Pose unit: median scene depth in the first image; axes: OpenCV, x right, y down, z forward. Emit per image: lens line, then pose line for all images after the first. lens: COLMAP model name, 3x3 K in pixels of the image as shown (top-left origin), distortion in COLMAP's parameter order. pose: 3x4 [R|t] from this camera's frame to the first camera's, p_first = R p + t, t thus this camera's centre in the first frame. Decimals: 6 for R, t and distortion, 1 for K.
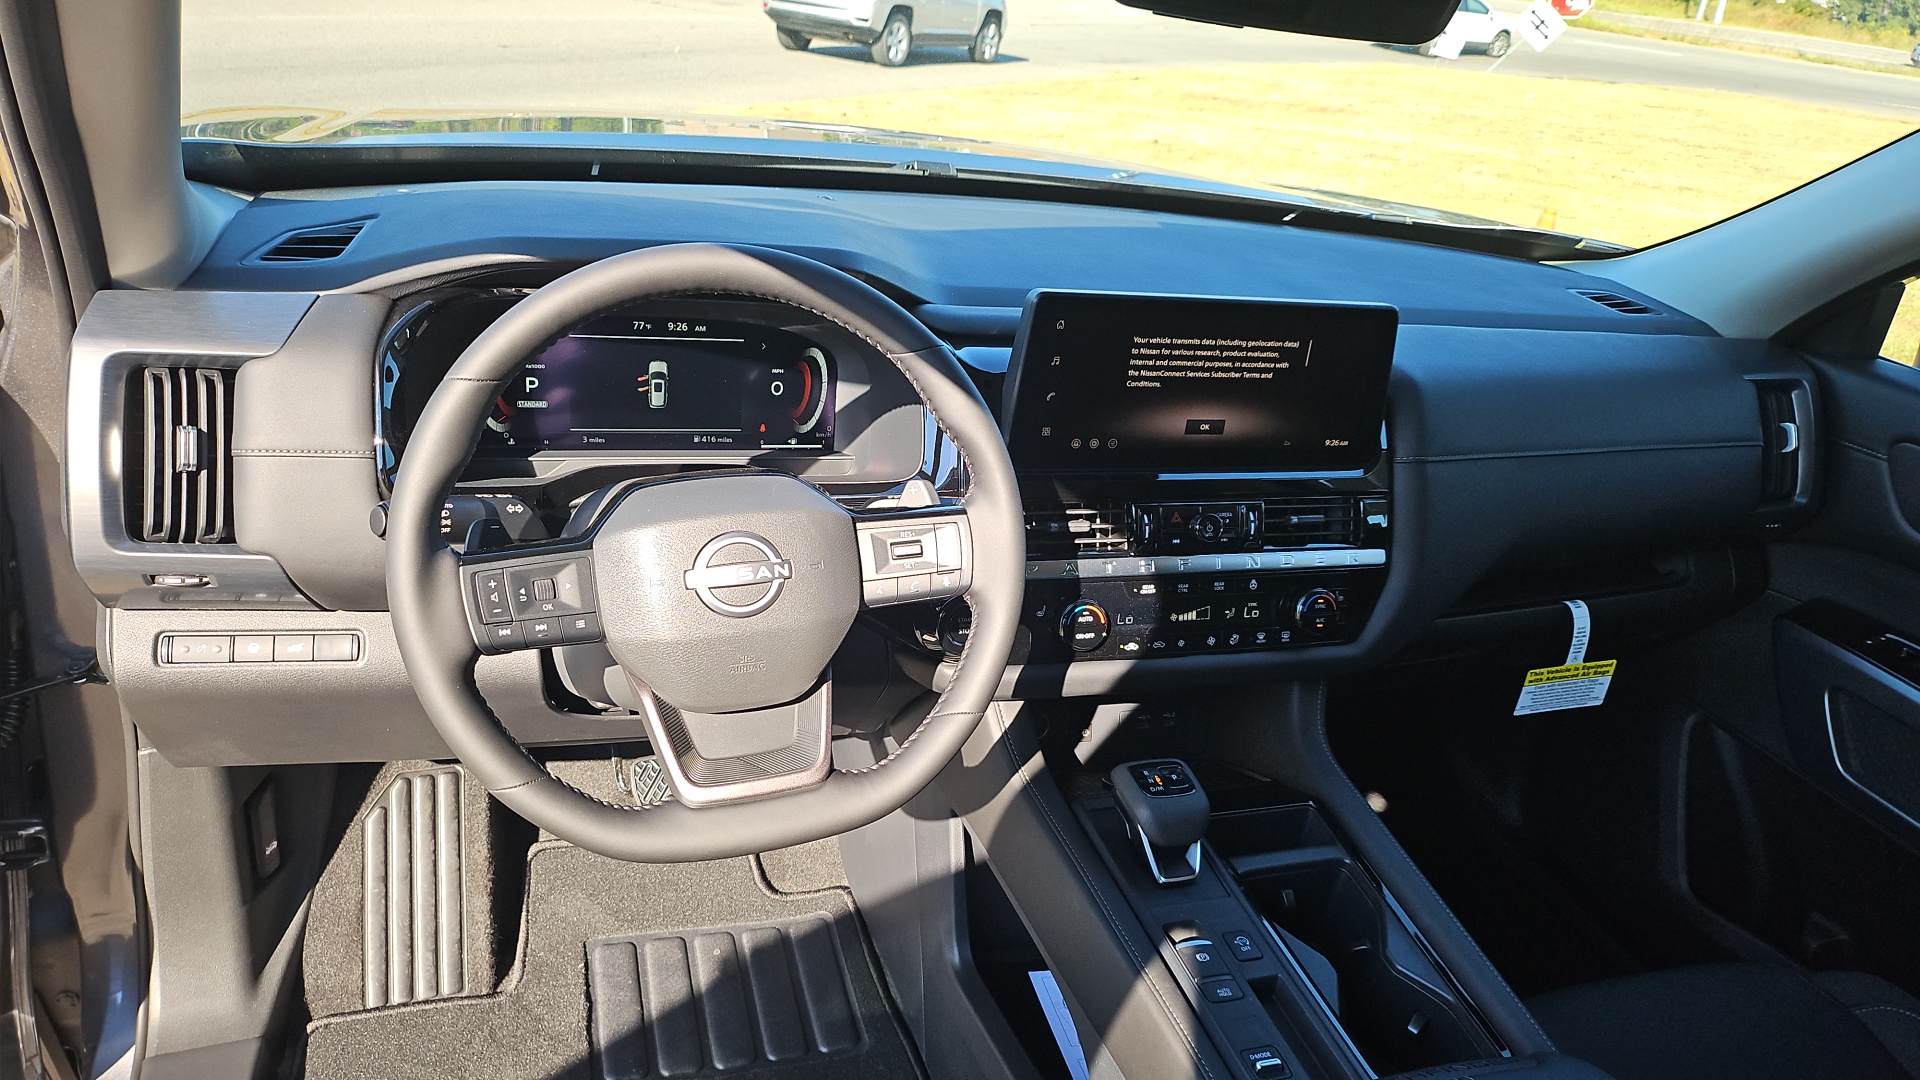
lens RADIAL K [[1385.1, 0, 965.3], [0, 1385.1, 548.0], [0, 0, 1]] dist [0.049901, -0.055384]
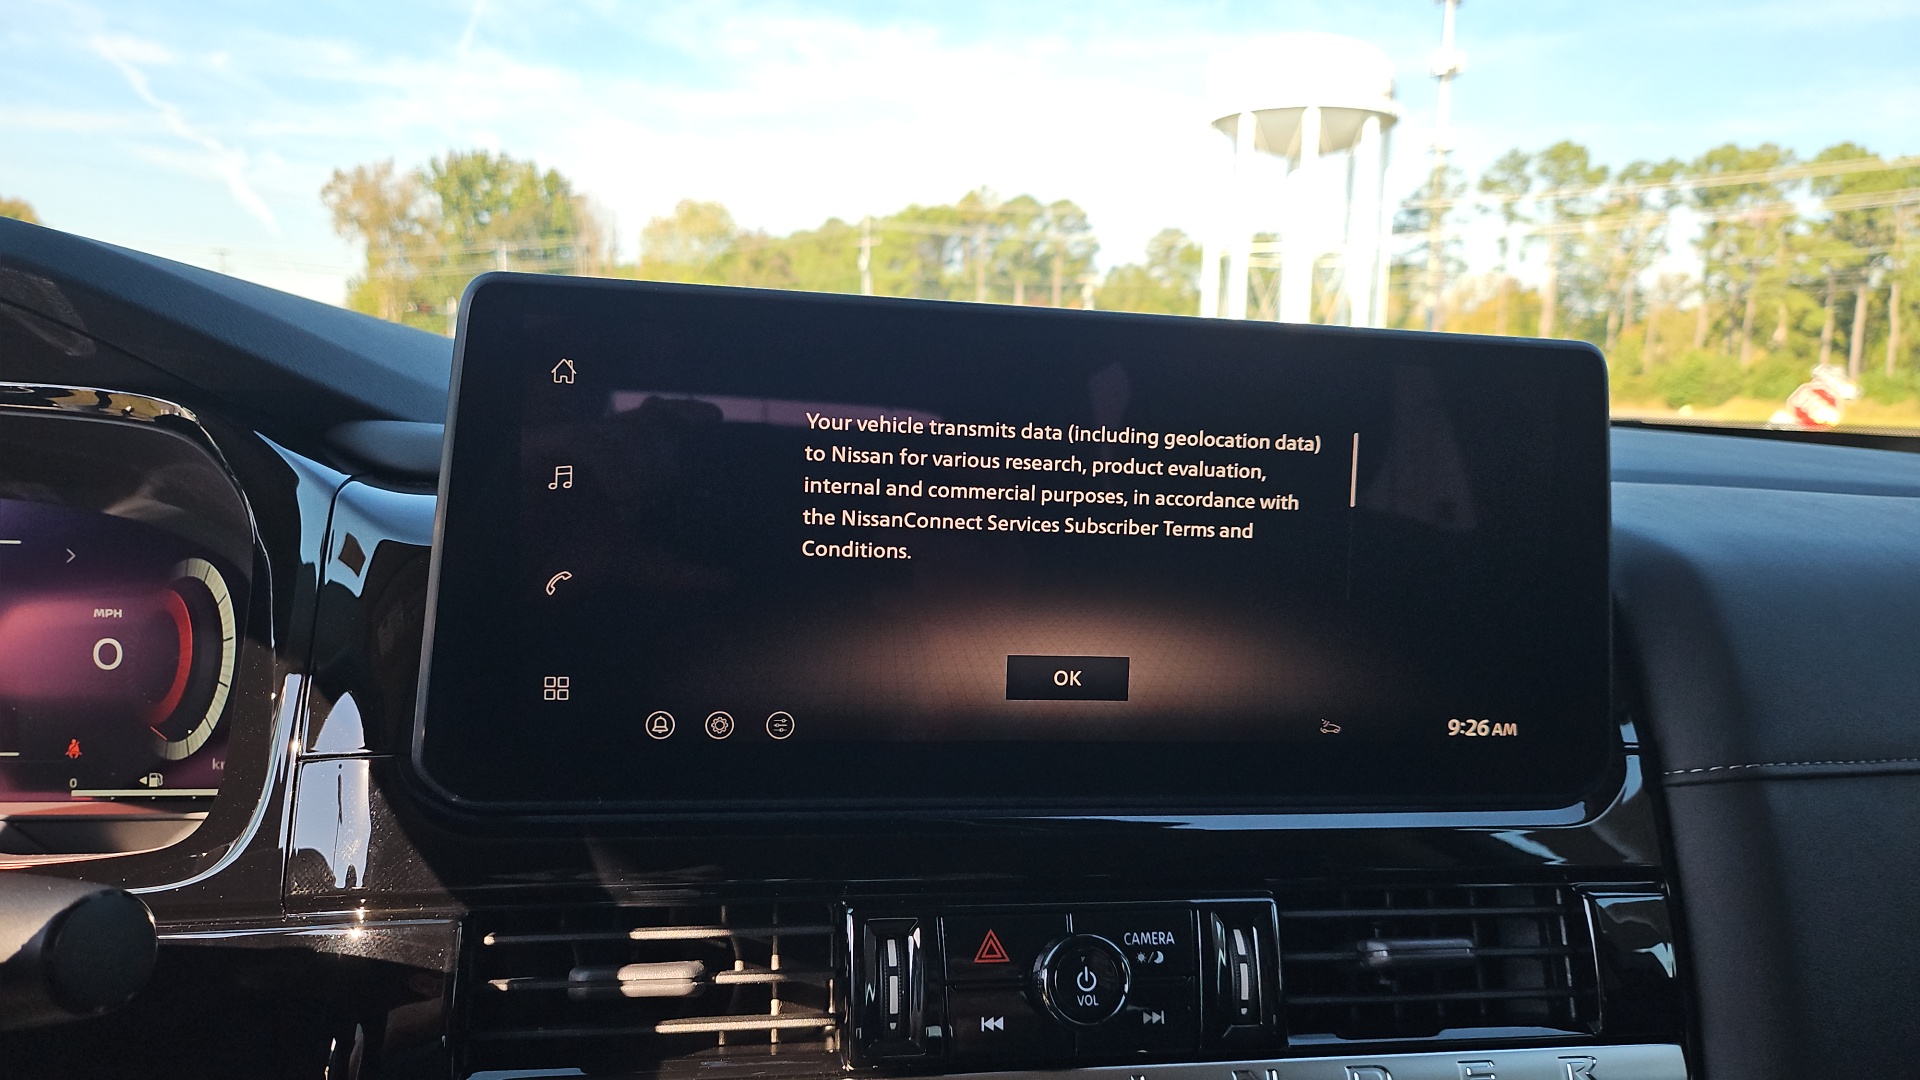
lens RADIAL K [[1376.1, 0, 973.7], [0, 1376.1, 538.2], [0, 0, 1]] dist [0.045142, -0.052659]
pose [[0.984323, -0.063872, -0.164401, 0.211156], [0.006724, 0.945035, -0.326901, -0.006651], [0.176245, 0.320671, 0.930649, 0.665431]]
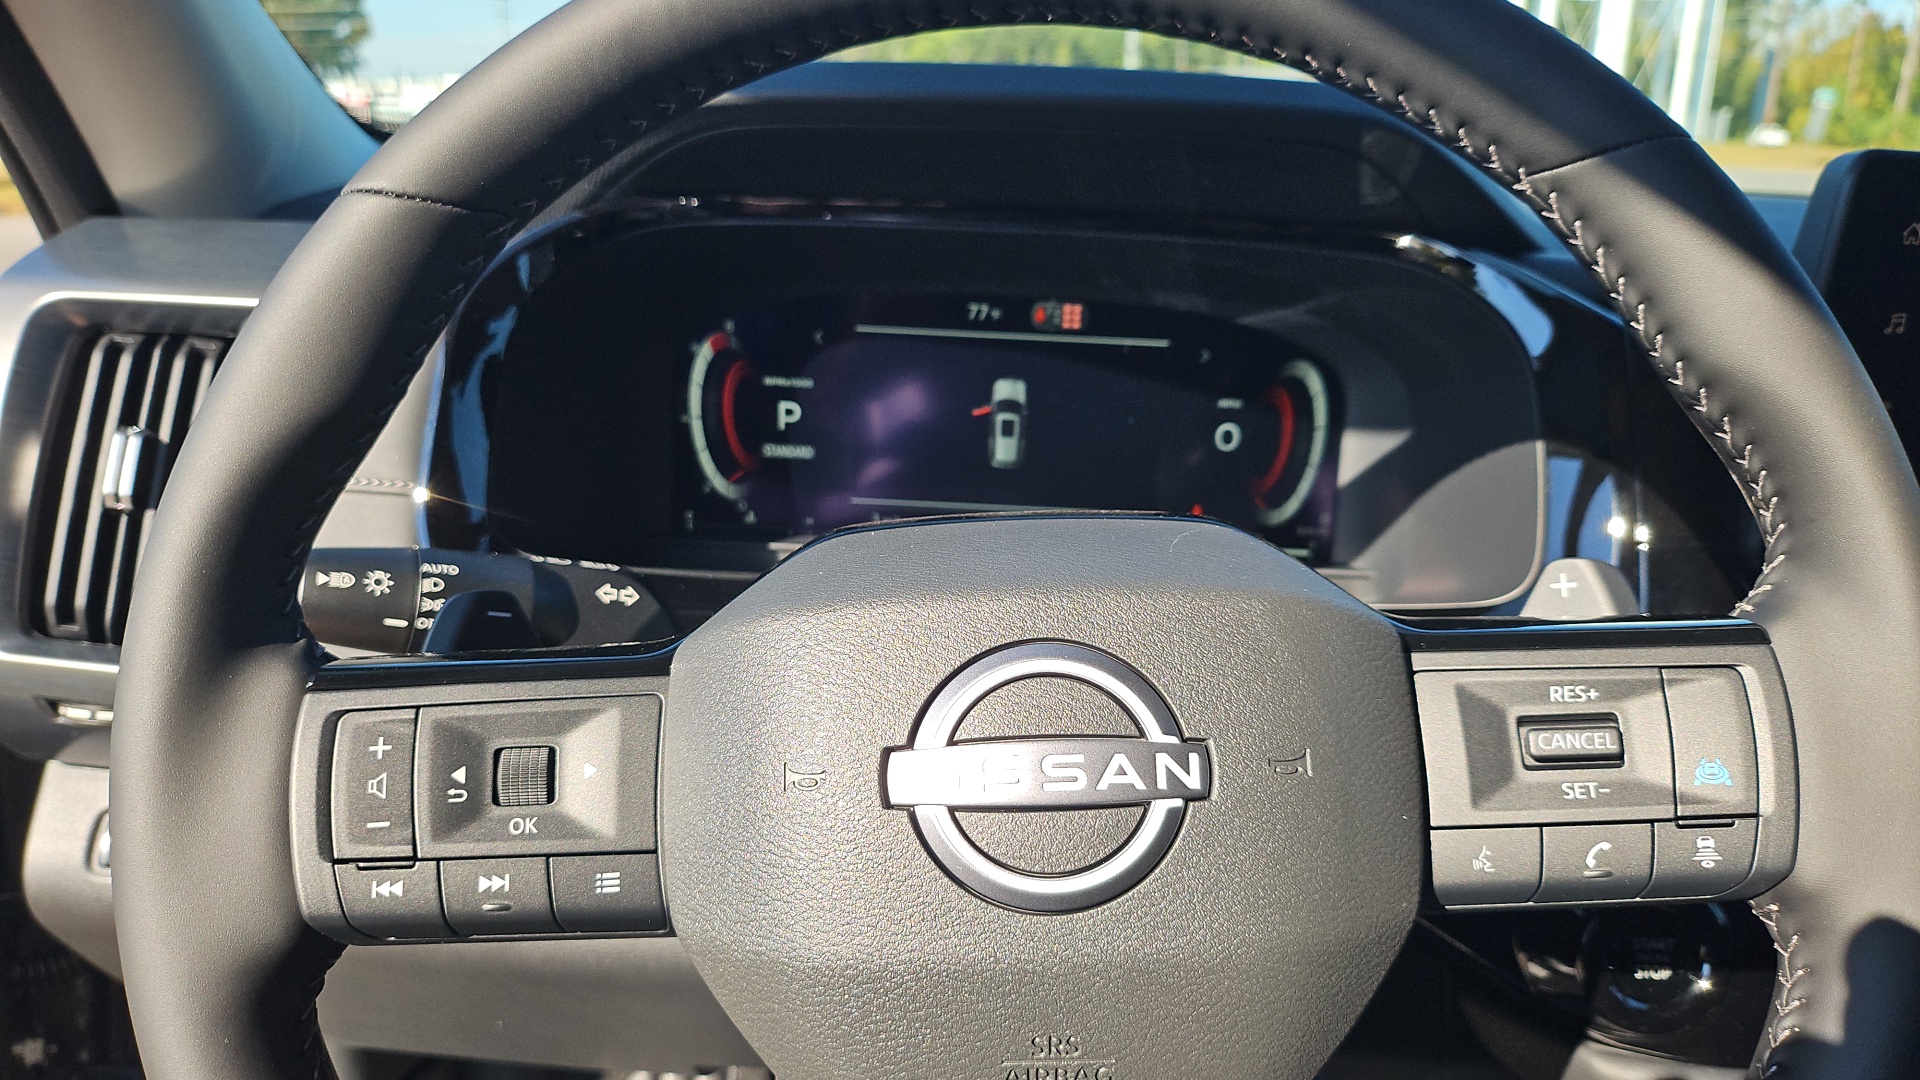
lens RADIAL K [[1376.1, 0, 973.7], [0, 1376.1, 538.2], [0, 0, 1]] dist [0.045142, -0.052659]
pose [[0.943490, 0.018550, -0.330881, -0.054296], [-0.072883, 0.985602, -0.152567, 0.011311], [0.323287, 0.168061, 0.931258, 0.506334]]
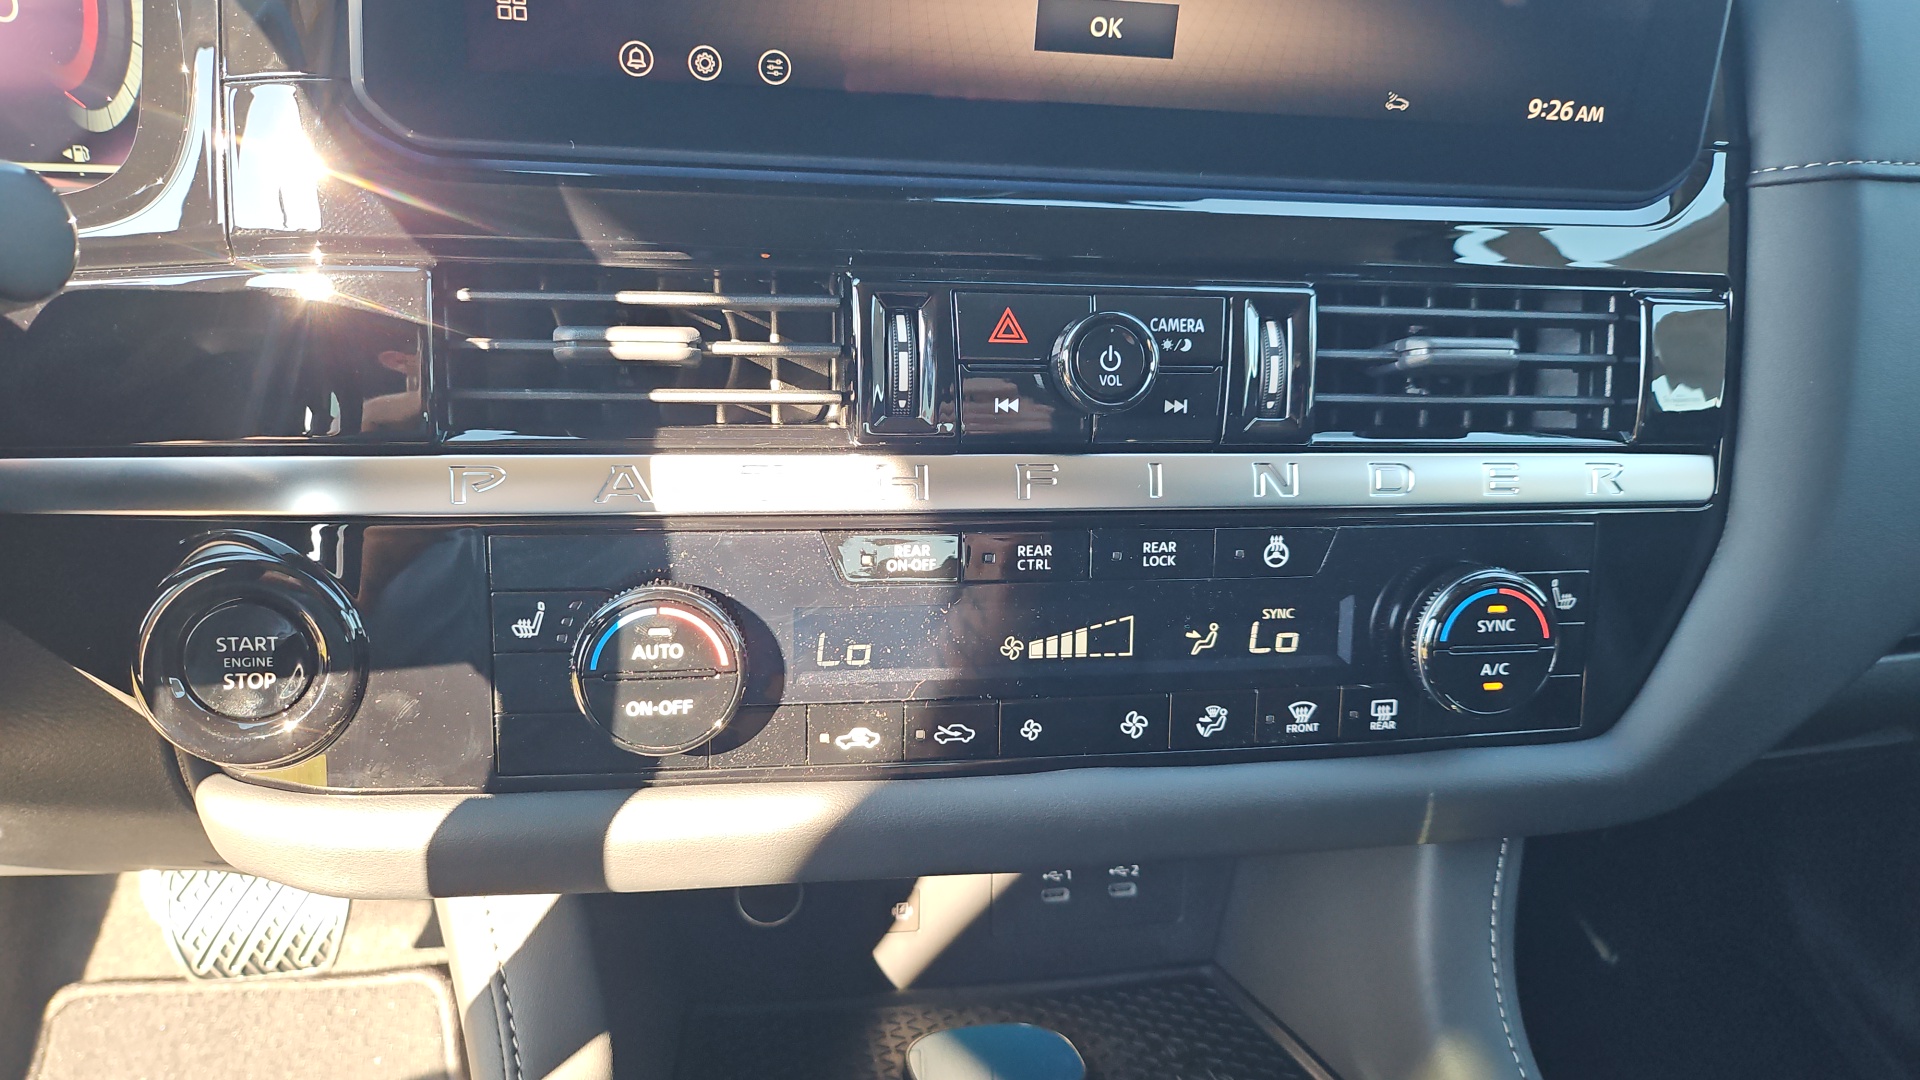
lens RADIAL K [[1372.7, 0, 958.2], [0, 1372.7, 545.4], [0, 0, 1]] dist [0.046826, -0.061098]
pose [[0.986198, 0.020243, -0.164328, 0.194711], [-0.018053, 0.999727, 0.014813, 0.022283], [0.164583, -0.011642, 0.986295, 0.702240]]
